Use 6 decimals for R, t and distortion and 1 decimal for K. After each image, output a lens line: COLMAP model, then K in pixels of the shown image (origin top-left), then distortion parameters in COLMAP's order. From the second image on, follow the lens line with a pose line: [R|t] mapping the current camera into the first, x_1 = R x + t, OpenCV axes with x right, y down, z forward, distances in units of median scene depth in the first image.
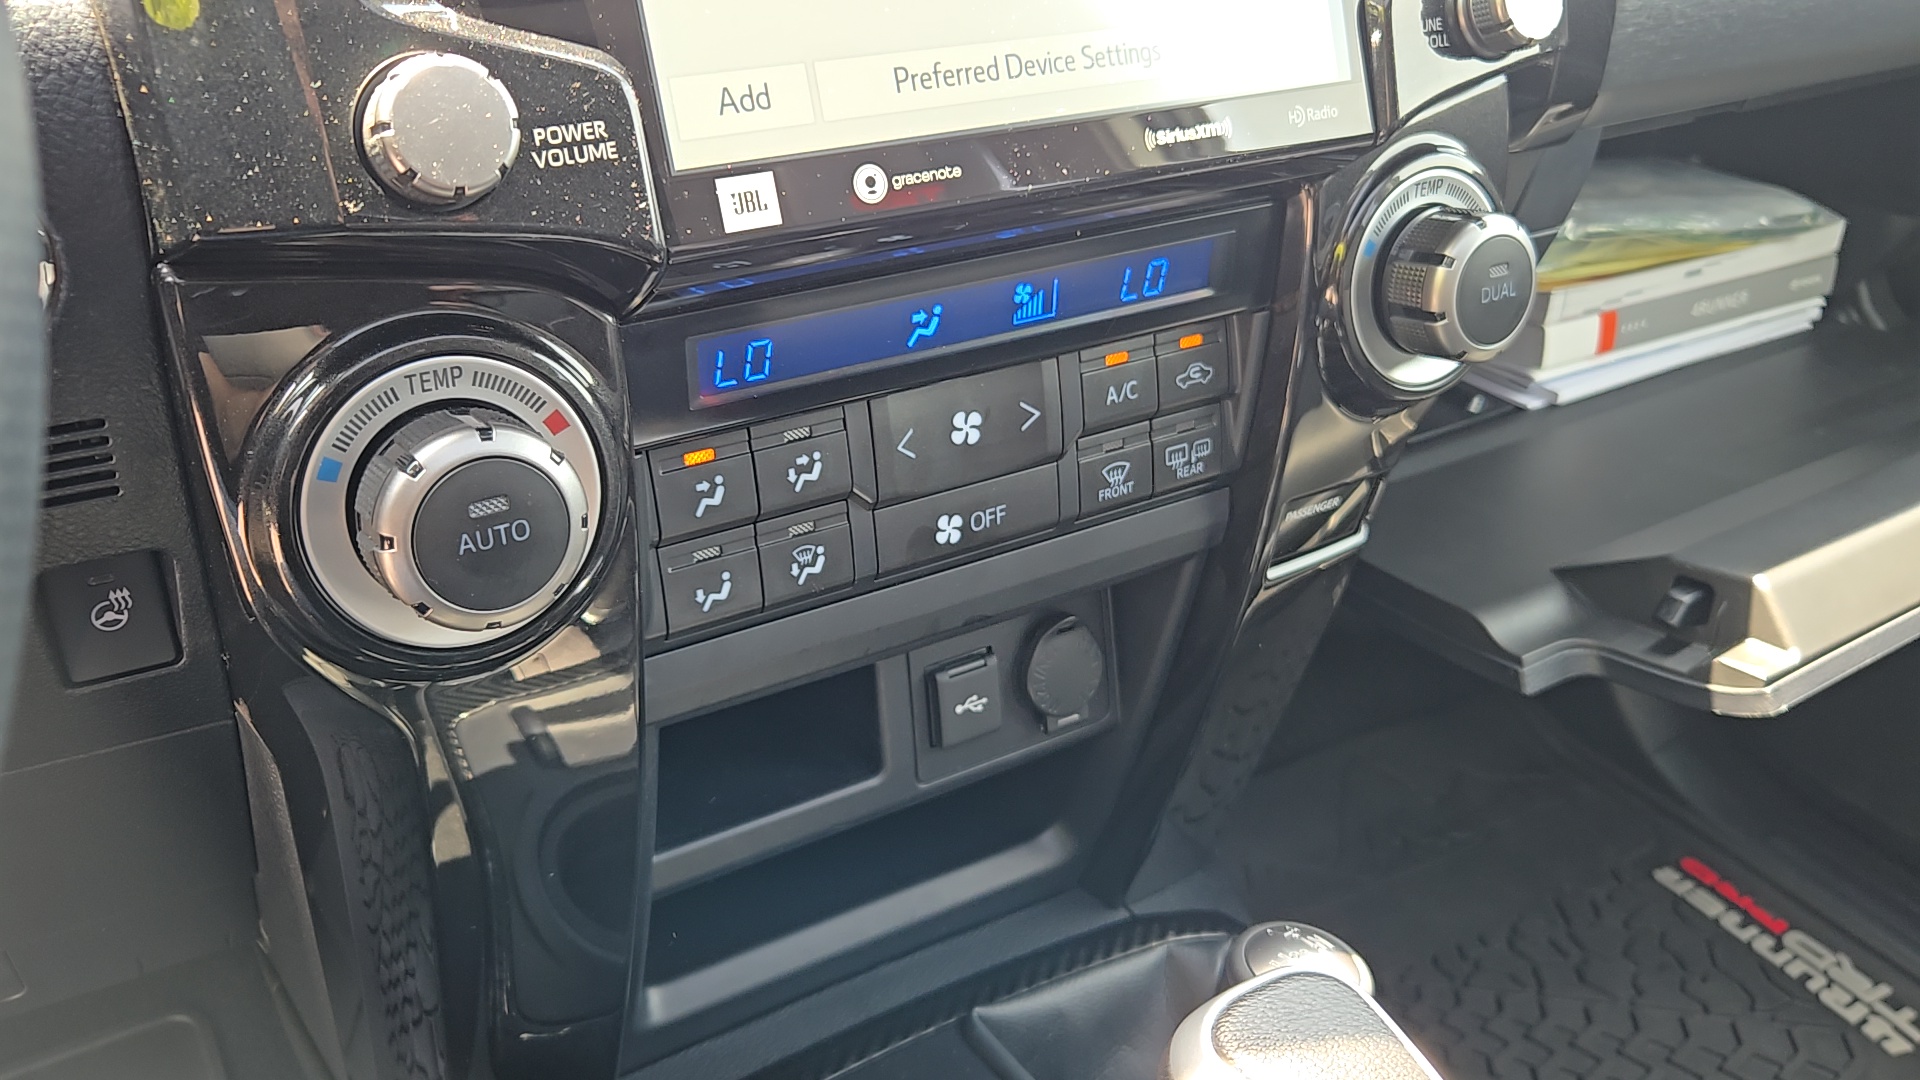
lens RADIAL K [[1628.6, 0, 960.2], [0, 1628.6, 532.5], [0, 0, 1]] dist [-0.006599, 0.002934]
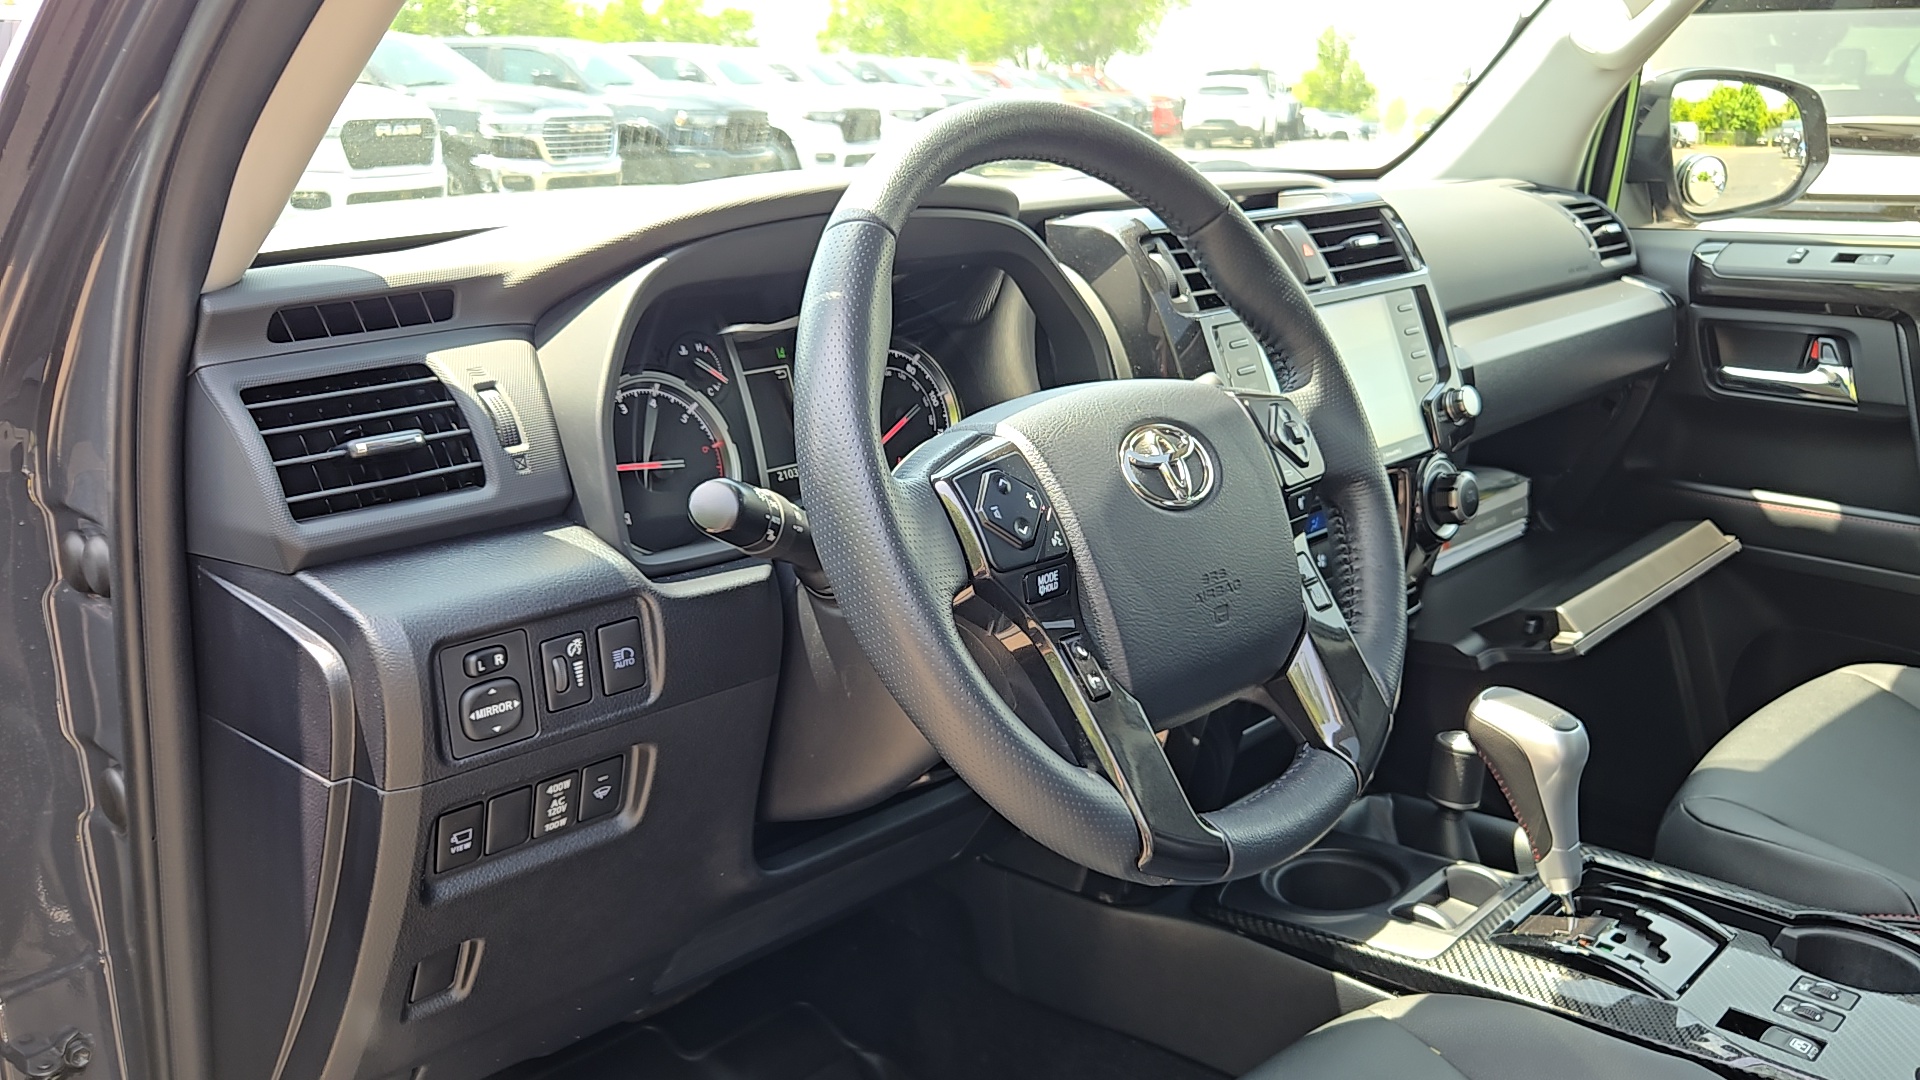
lens RADIAL K [[1628.6, 0, 960.2], [0, 1628.6, 532.5], [0, 0, 1]] dist [-0.006599, 0.002934]
pose [[0.967748, -0.106963, 0.228085, -1.221883], [0.156906, 0.964250, -0.213546, 0.387685], [-0.197089, 0.242447, 0.949934, -1.563045]]
